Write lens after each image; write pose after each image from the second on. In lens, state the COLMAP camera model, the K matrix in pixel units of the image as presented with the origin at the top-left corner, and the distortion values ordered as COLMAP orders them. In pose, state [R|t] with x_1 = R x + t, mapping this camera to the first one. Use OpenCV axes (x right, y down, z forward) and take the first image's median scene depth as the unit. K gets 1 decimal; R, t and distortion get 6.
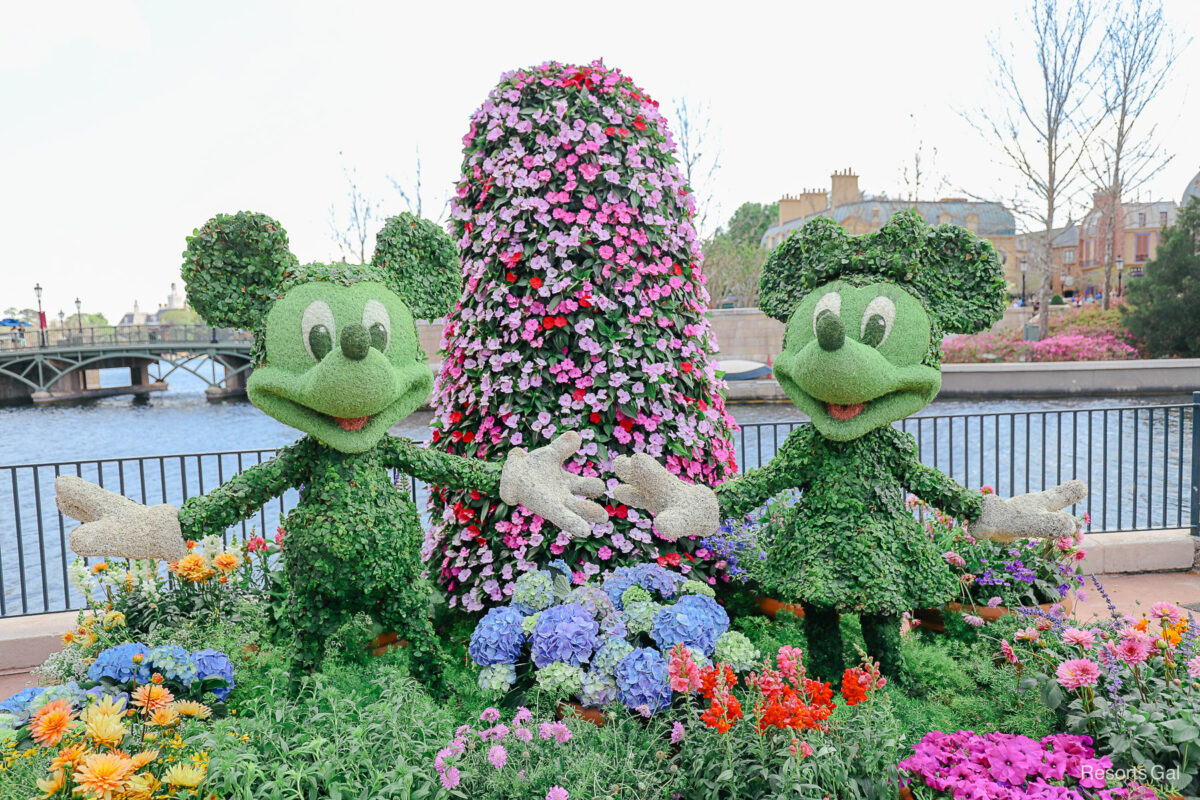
lens RADIAL K [[830.1, 0, 600.2], [0, 830.1, 398.5], [0, 0, 1]] dist [0.003564, 0.001986]
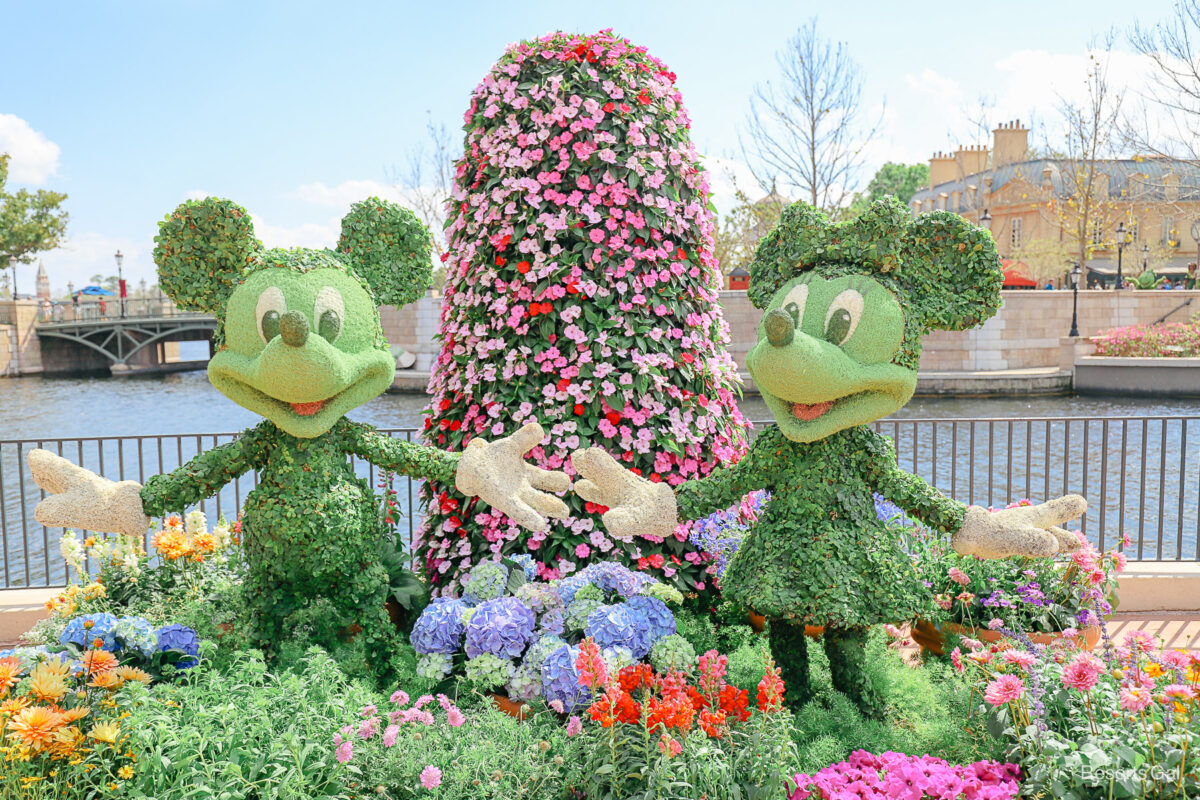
lens RADIAL K [[939.4, 0, 600.1], [0, 939.4, 398.0], [0, 0, 1]] dist [0.013848, 0.005549]
pose [[0.991405, 0.028422, -0.127703, 0.186050], [-0.026606, 0.999519, 0.015905, -0.009577], [0.128093, -0.012371, 0.991685, -0.083882]]
